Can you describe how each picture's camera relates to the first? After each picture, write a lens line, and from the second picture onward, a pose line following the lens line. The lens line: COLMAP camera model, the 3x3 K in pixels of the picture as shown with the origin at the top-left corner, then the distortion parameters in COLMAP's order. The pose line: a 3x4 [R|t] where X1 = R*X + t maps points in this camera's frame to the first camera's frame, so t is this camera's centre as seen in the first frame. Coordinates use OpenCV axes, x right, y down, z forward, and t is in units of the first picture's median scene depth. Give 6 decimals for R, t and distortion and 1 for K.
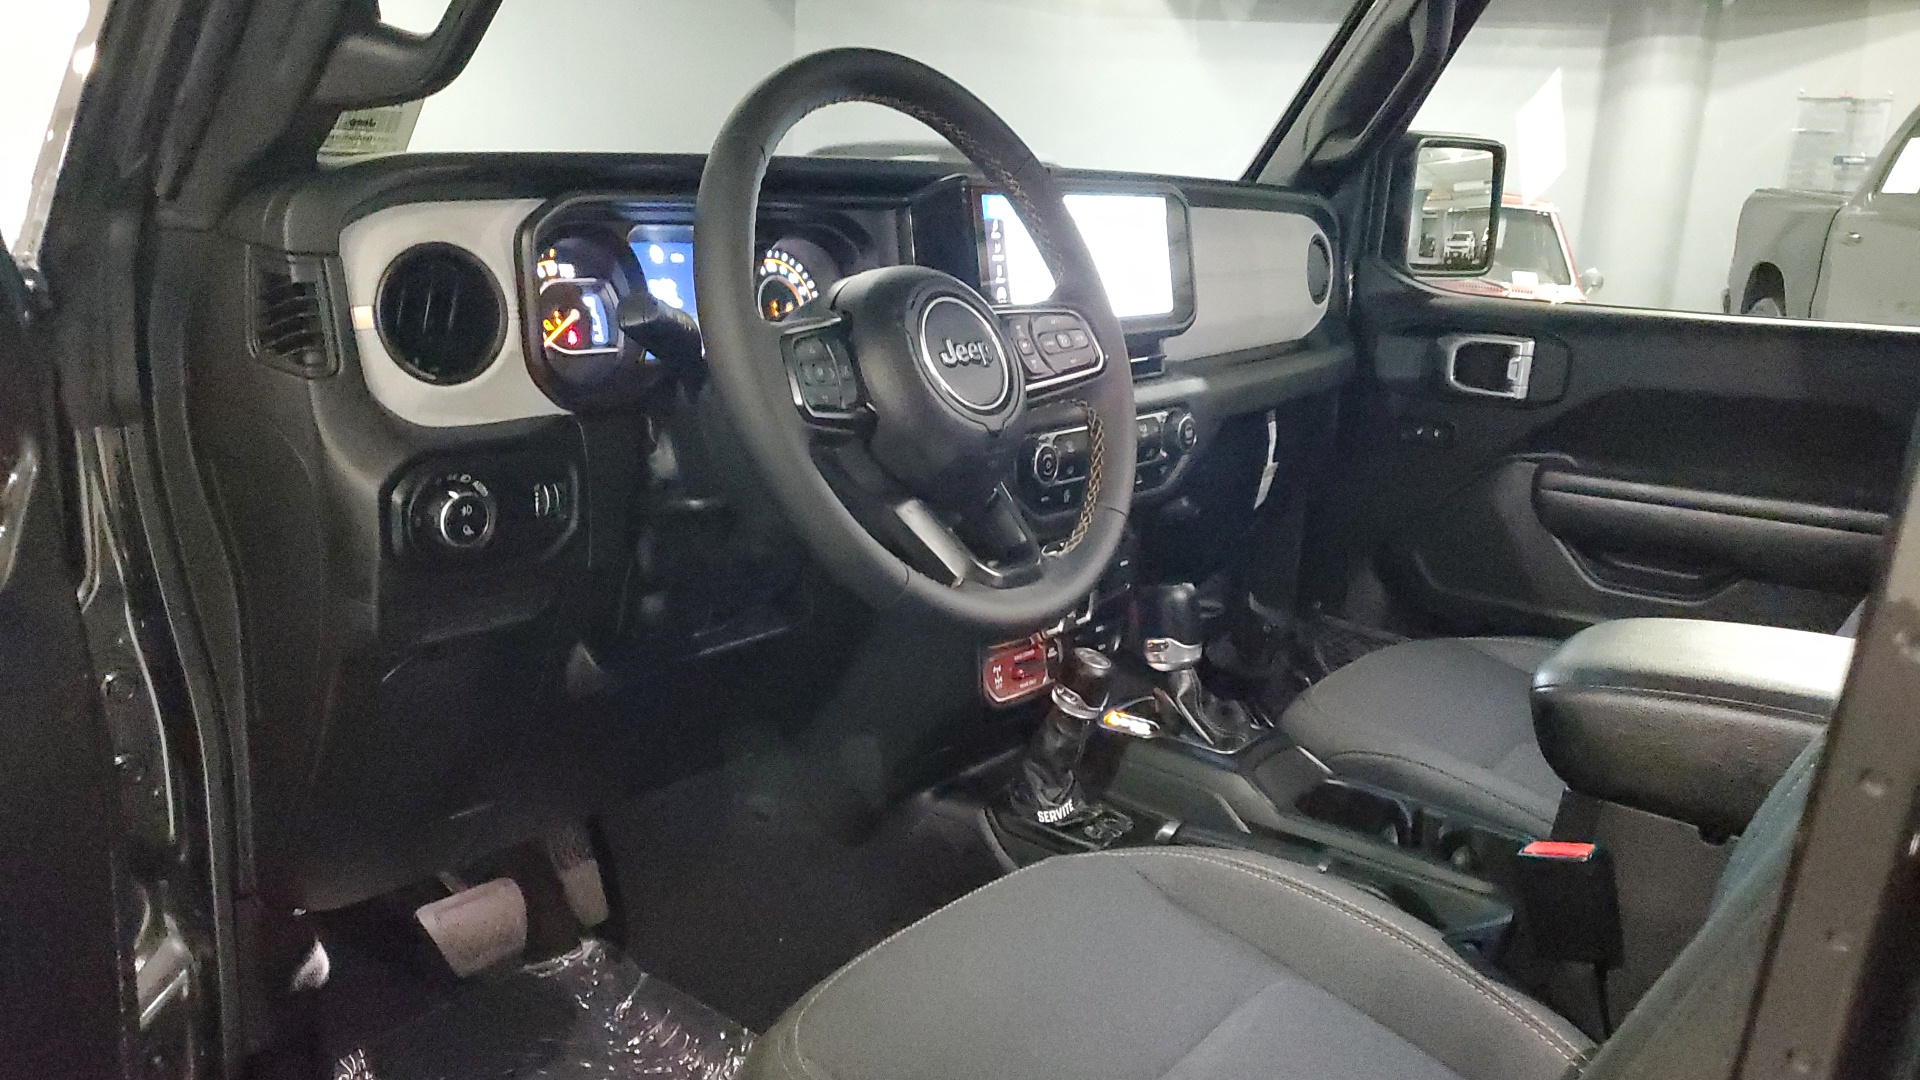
lens RADIAL K [[1488.9, 0, 963.2], [0, 1488.9, 549.4], [0, 0, 1]] dist [0.096086, -0.195666]
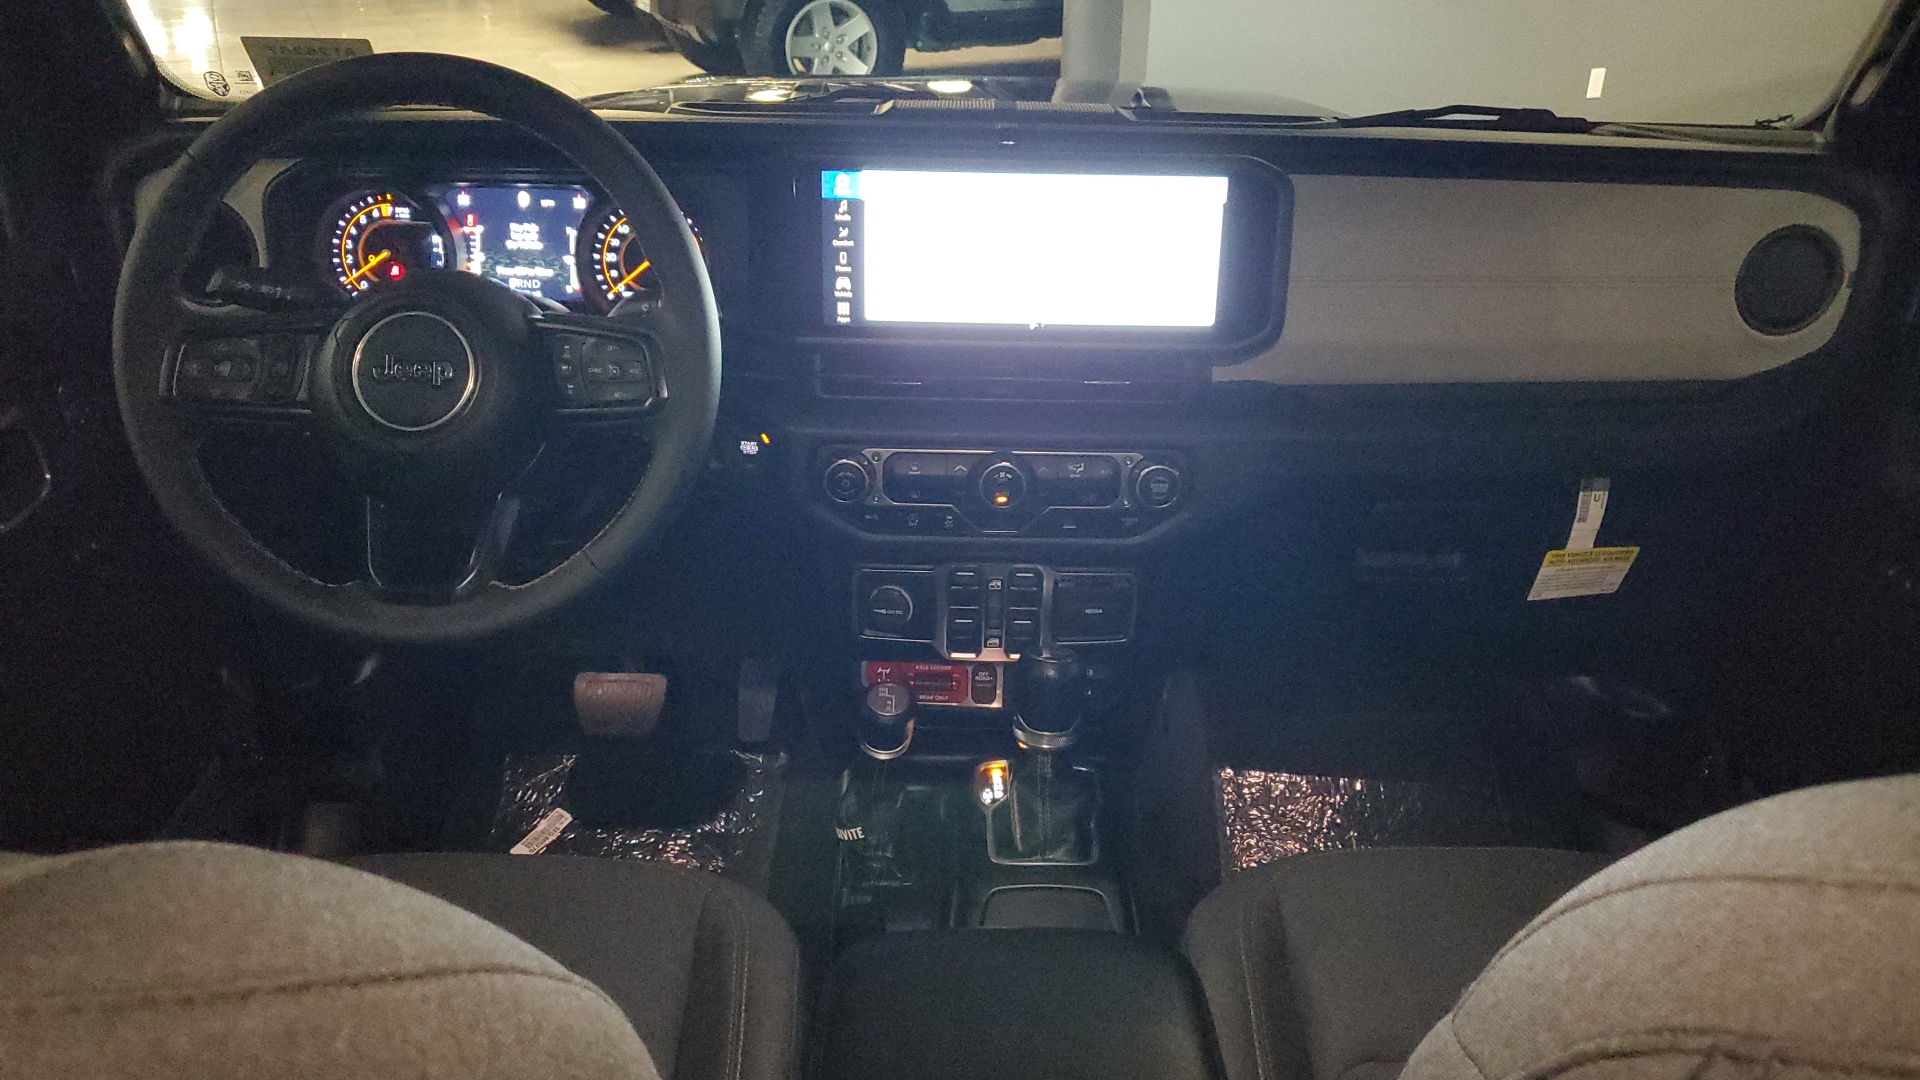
lens RADIAL K [[1488.9, 0, 963.2], [0, 1488.9, 549.4], [0, 0, 1]] dist [0.096086, -0.195666]
pose [[0.618618, 0.321162, -0.717055, 0.849579], [-0.183150, 0.946444, 0.265896, -0.303892], [0.764047, -0.033159, 0.644308, 0.532851]]
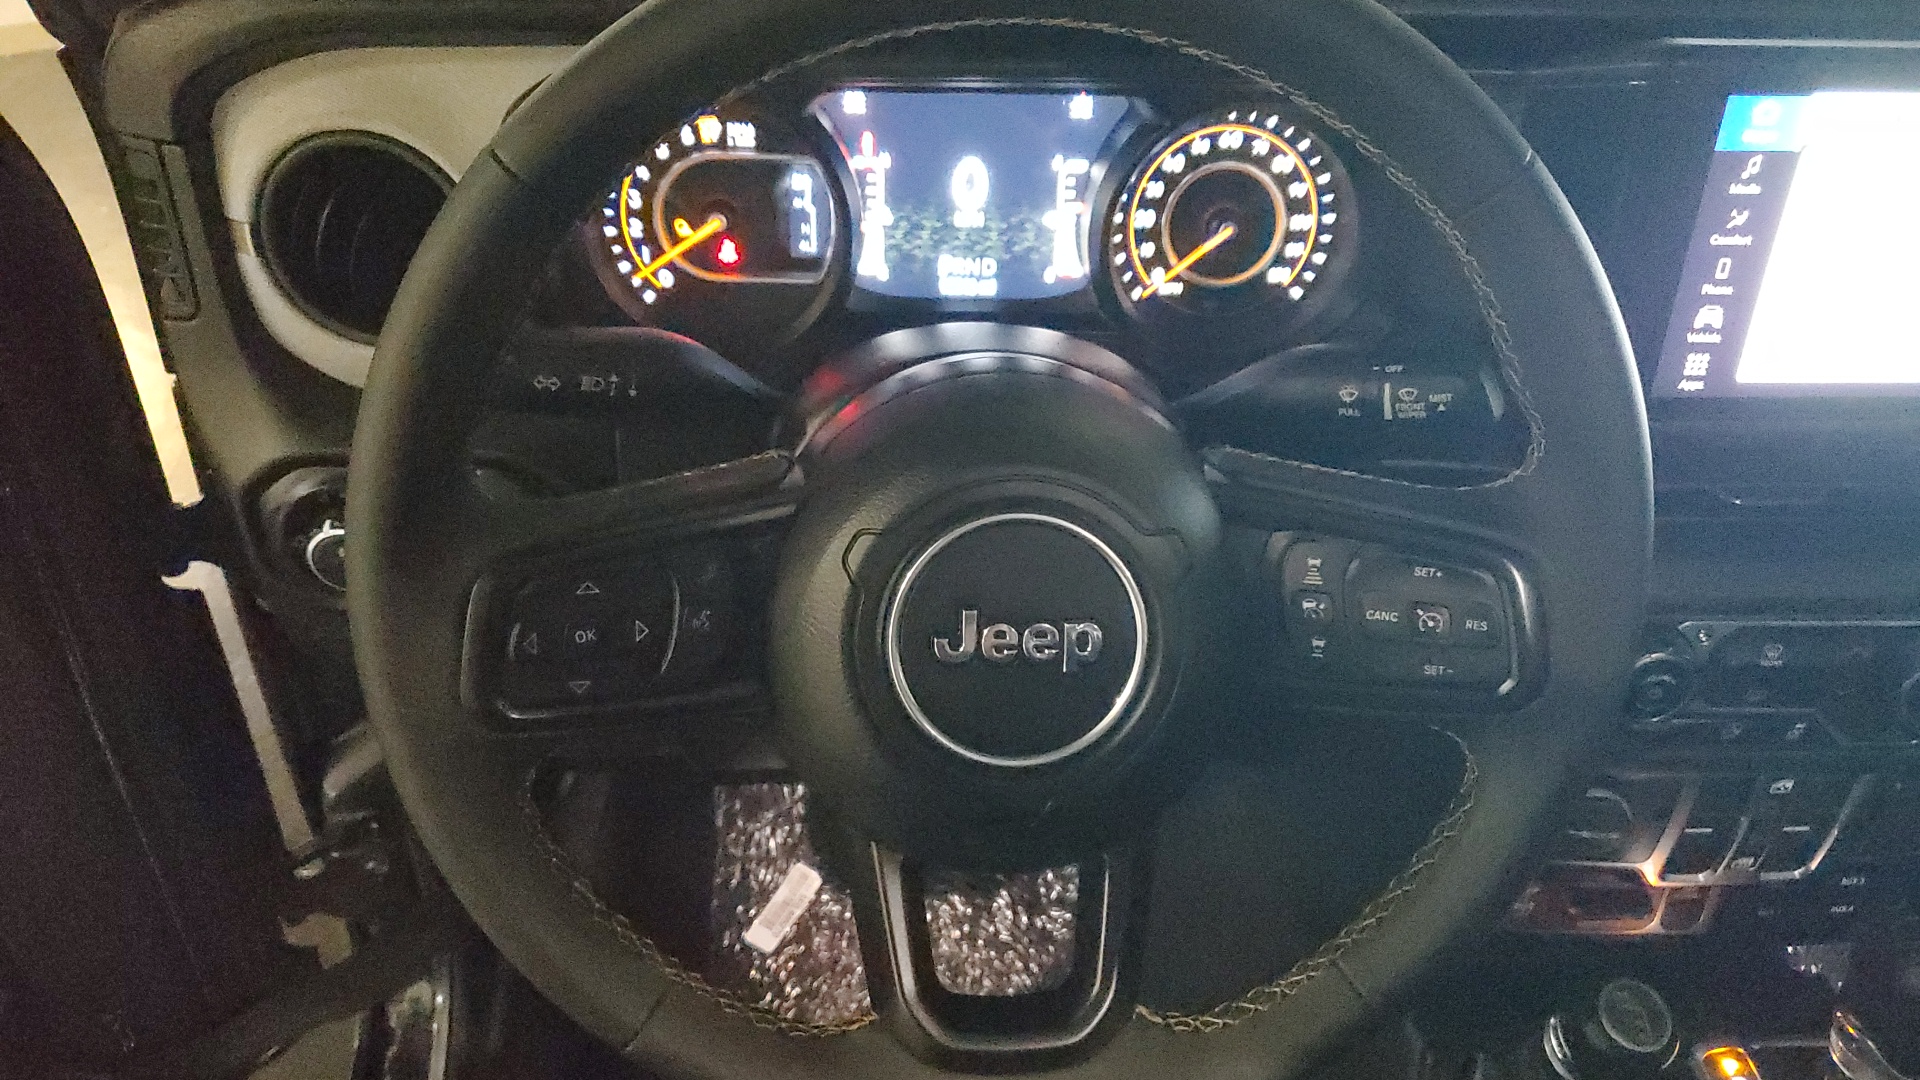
lens RADIAL K [[1488.9, 0, 963.2], [0, 1488.9, 549.4], [0, 0, 1]] dist [0.096086, -0.195666]
pose [[0.663063, 0.465493, -0.586228, 0.191238], [-0.192279, 0.862773, 0.467603, -0.310461], [0.723447, -0.197331, 0.661577, 0.600973]]
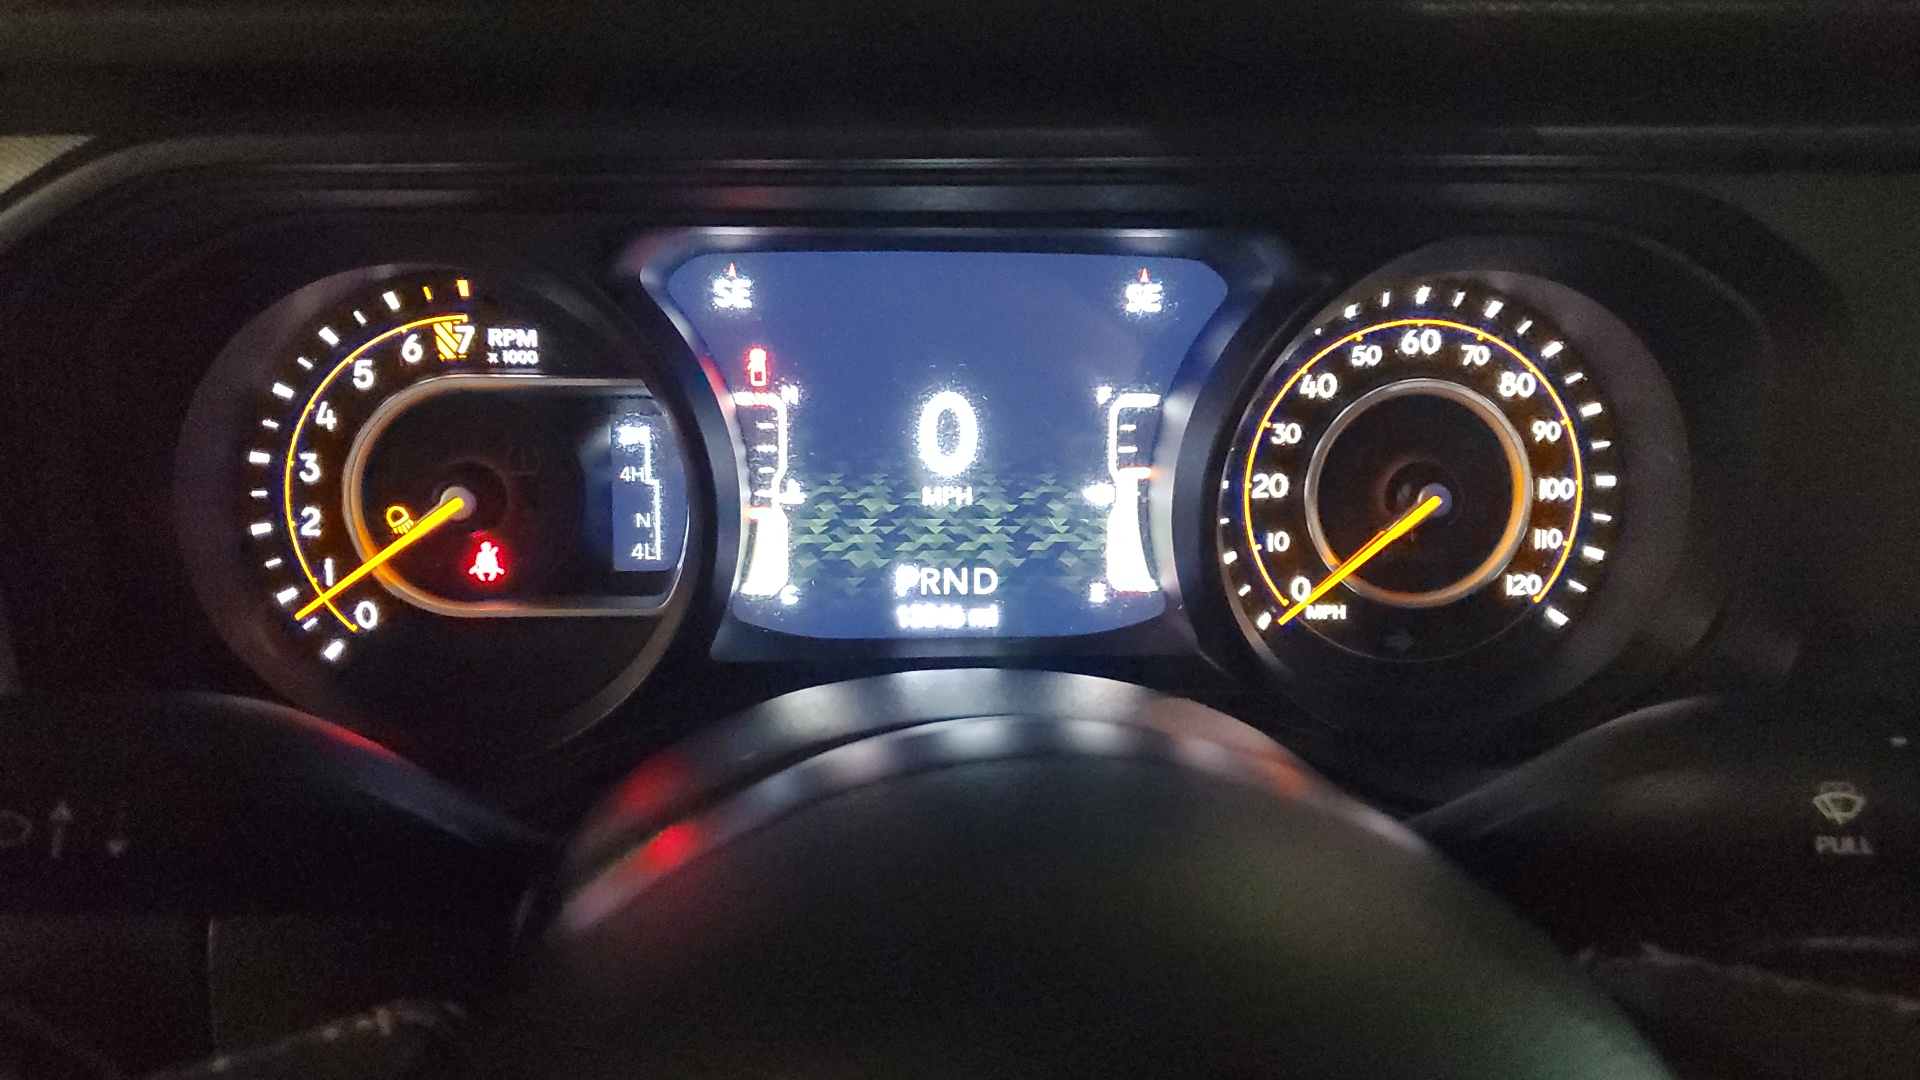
lens RADIAL K [[1488.9, 0, 963.2], [0, 1488.9, 549.4], [0, 0, 1]] dist [0.096086, -0.195666]
pose [[0.677134, 0.270532, -0.684326, 0.020669], [-0.170598, 0.962344, 0.211635, -0.210423], [0.715812, -0.026560, 0.697788, 0.786891]]
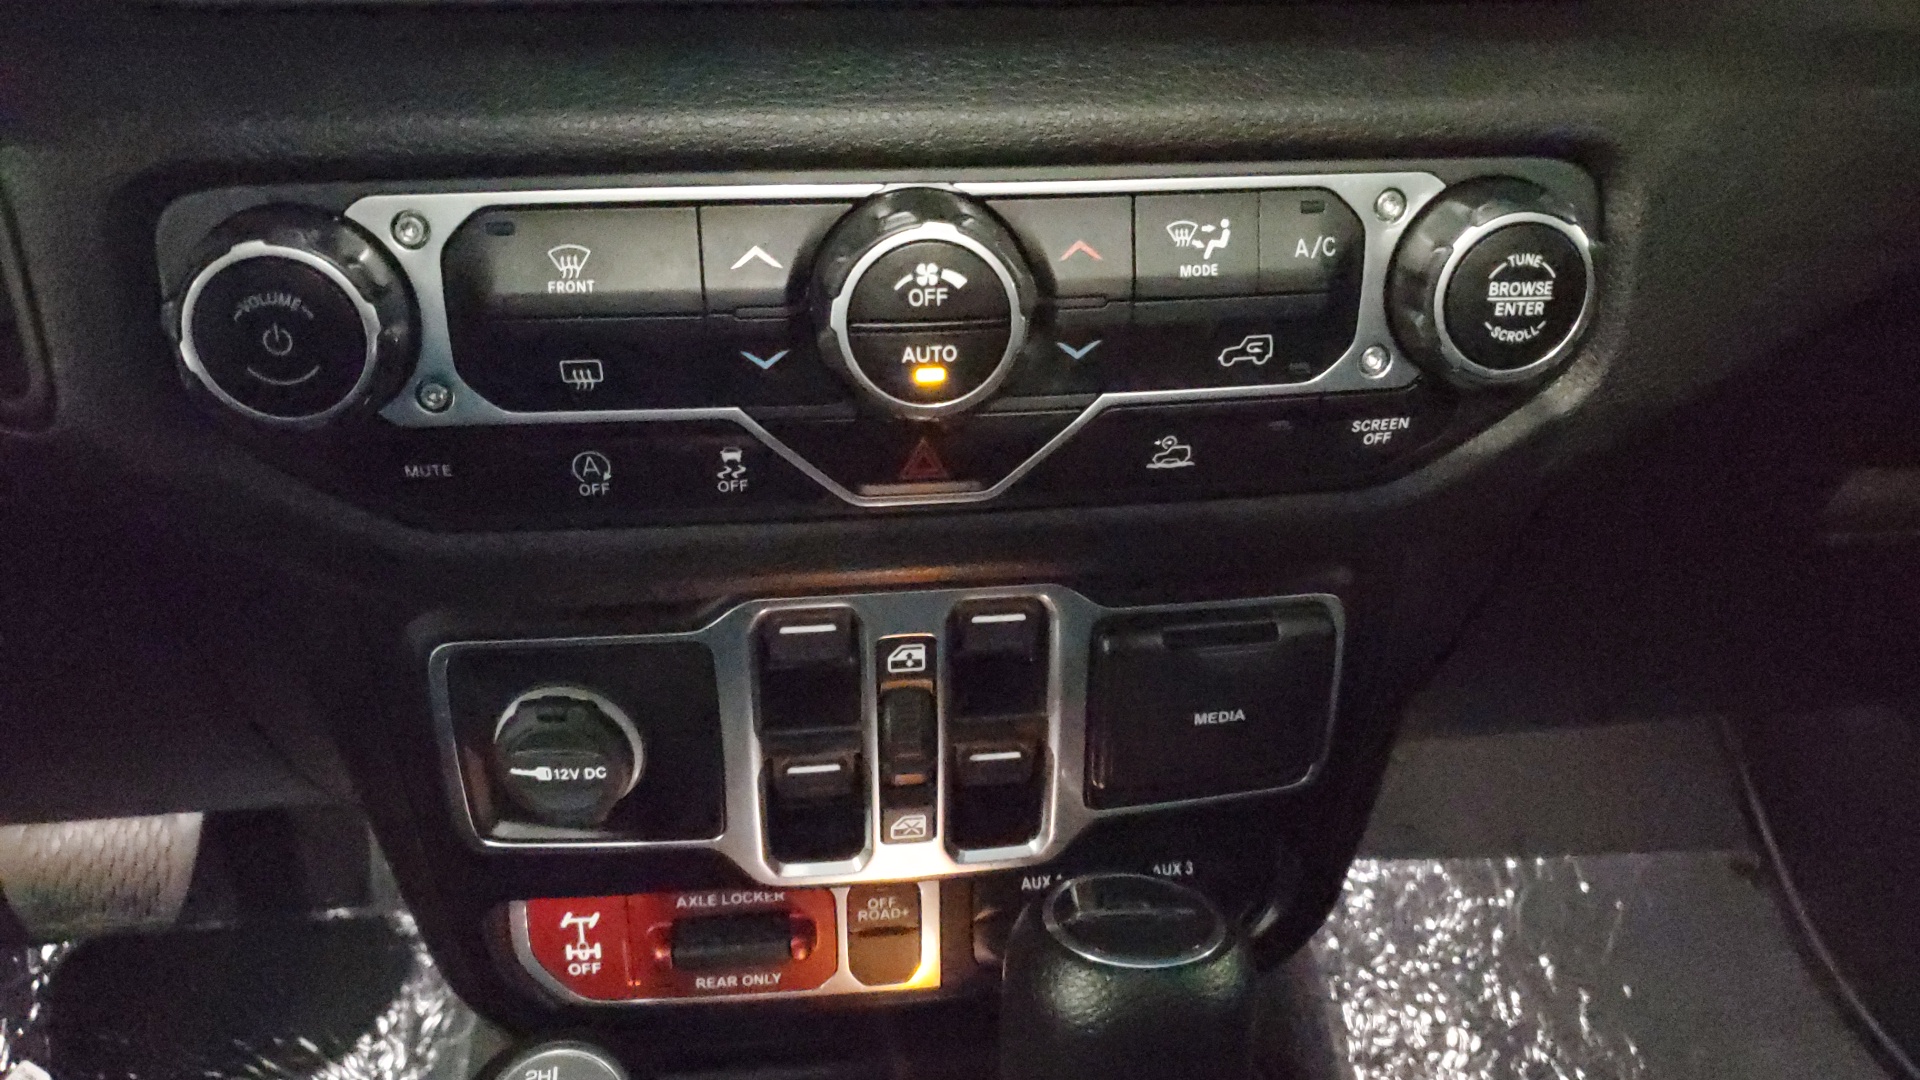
lens RADIAL K [[1488.9, 0, 963.2], [0, 1488.9, 549.4], [0, 0, 1]] dist [0.096086, -0.195666]
pose [[0.701333, 0.325453, -0.634202, 0.308711], [-0.152629, 0.937618, 0.312372, -0.125538], [0.696302, -0.122279, 0.707256, 1.022635]]
